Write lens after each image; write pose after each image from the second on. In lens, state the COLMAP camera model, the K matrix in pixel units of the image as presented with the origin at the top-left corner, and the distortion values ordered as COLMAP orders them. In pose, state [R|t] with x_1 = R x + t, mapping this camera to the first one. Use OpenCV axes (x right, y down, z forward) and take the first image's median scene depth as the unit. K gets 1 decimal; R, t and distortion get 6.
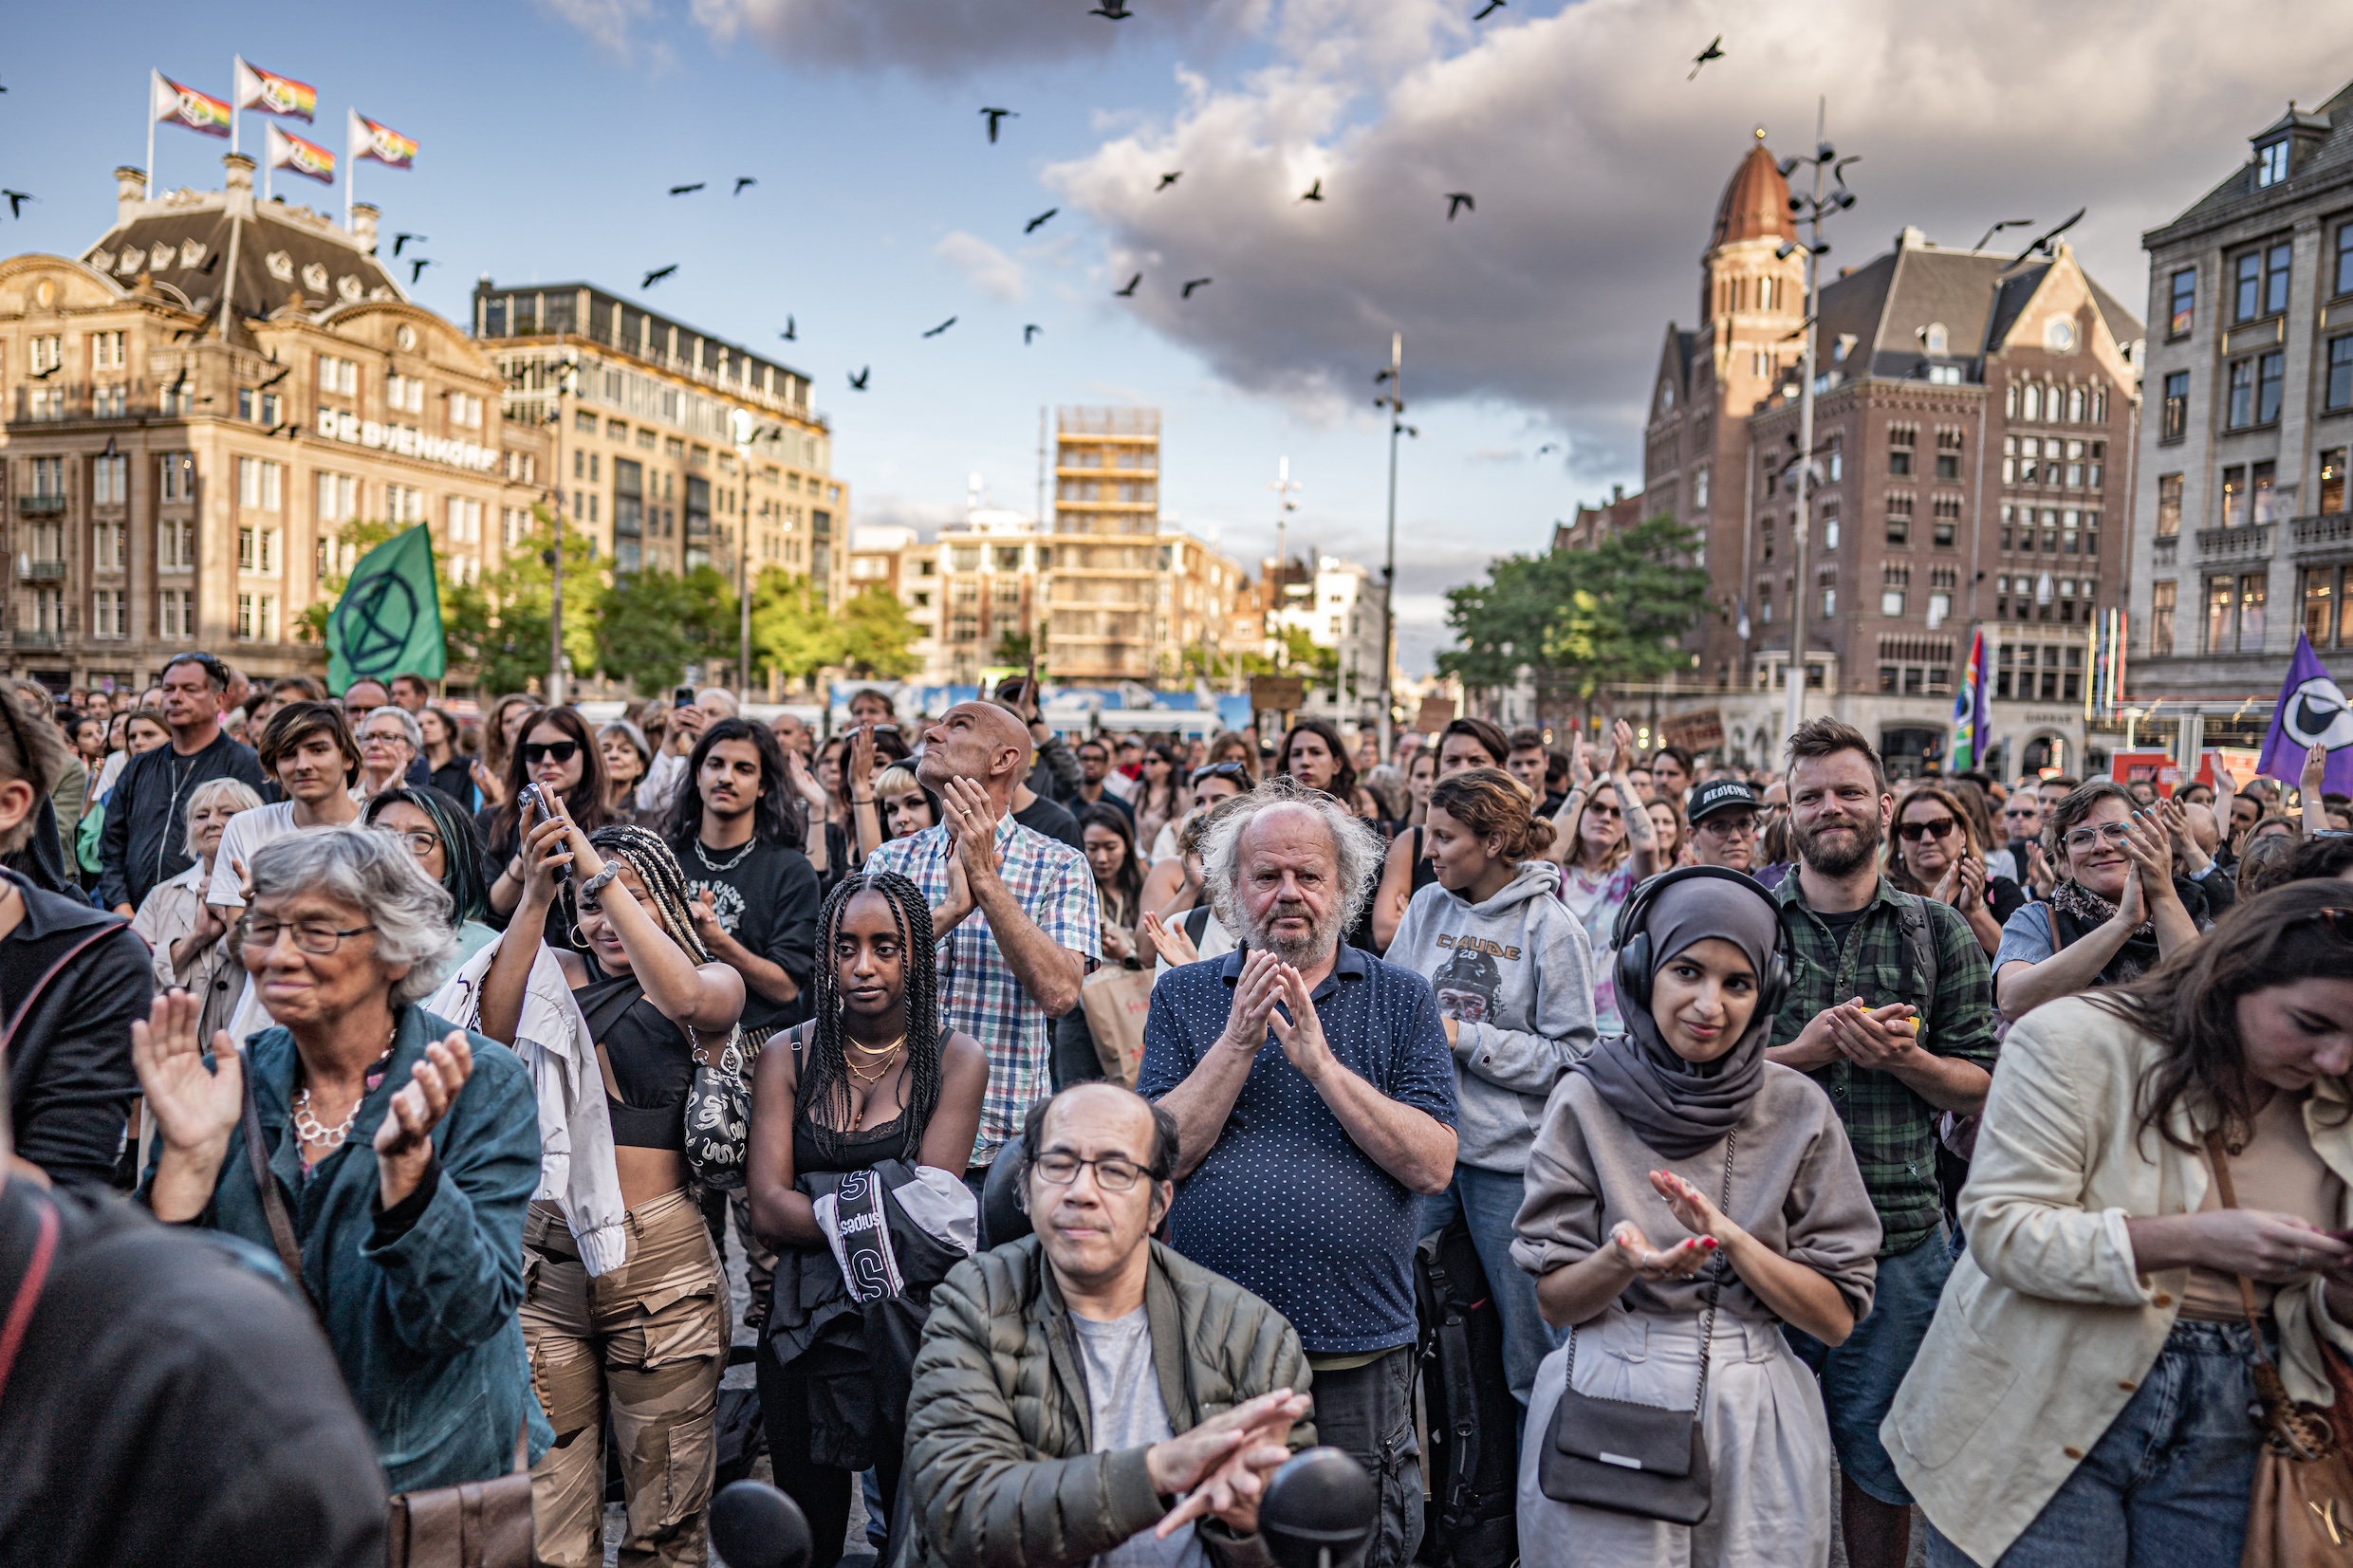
lens RADIAL K [[1589.4, 0, 1176.5], [0, 1589.4, 784.0], [0, 0, 1]] dist [0.000076, 0.001855]
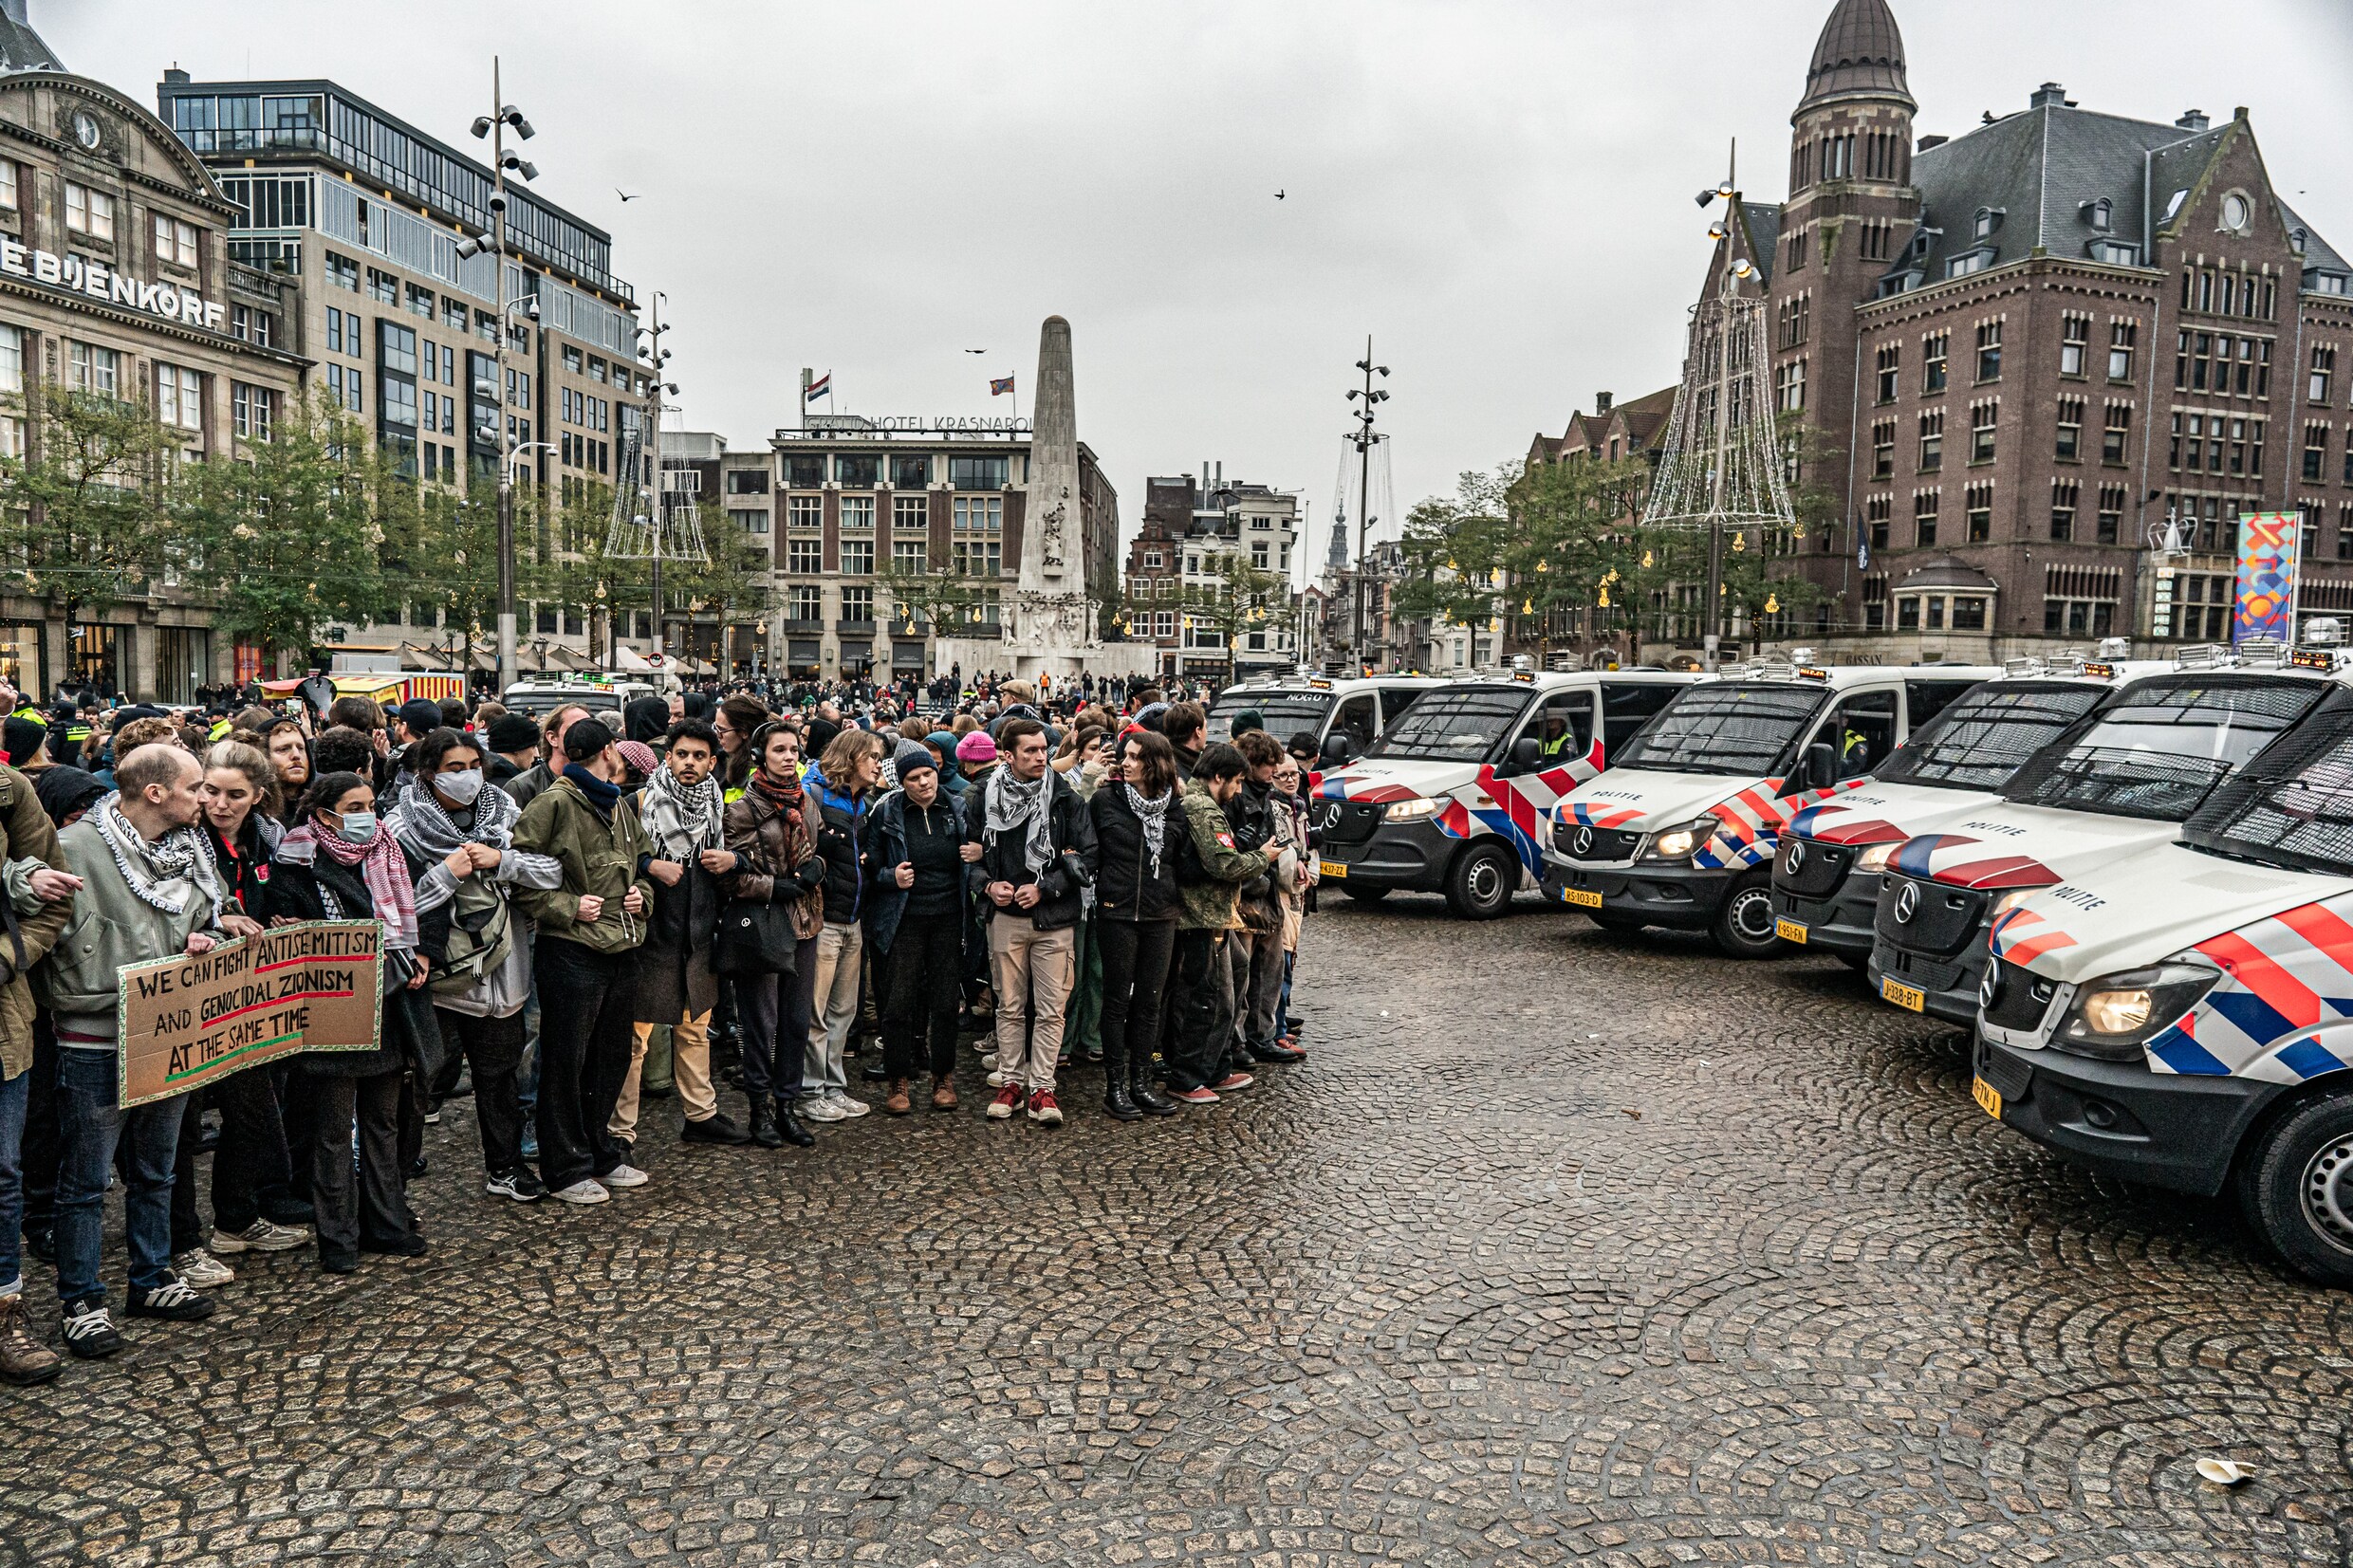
lens RADIAL K [[1688.2, 0, 1214.6], [0, 1688.2, 828.5], [0, 0, 1]] dist [-0.000282, -0.000072]
pose [[0.984281, -0.022202, 0.175208, -0.137816], [0.012322, 0.998282, 0.057276, -0.009168], [-0.176179, -0.054217, 0.982864, 0.166400]]
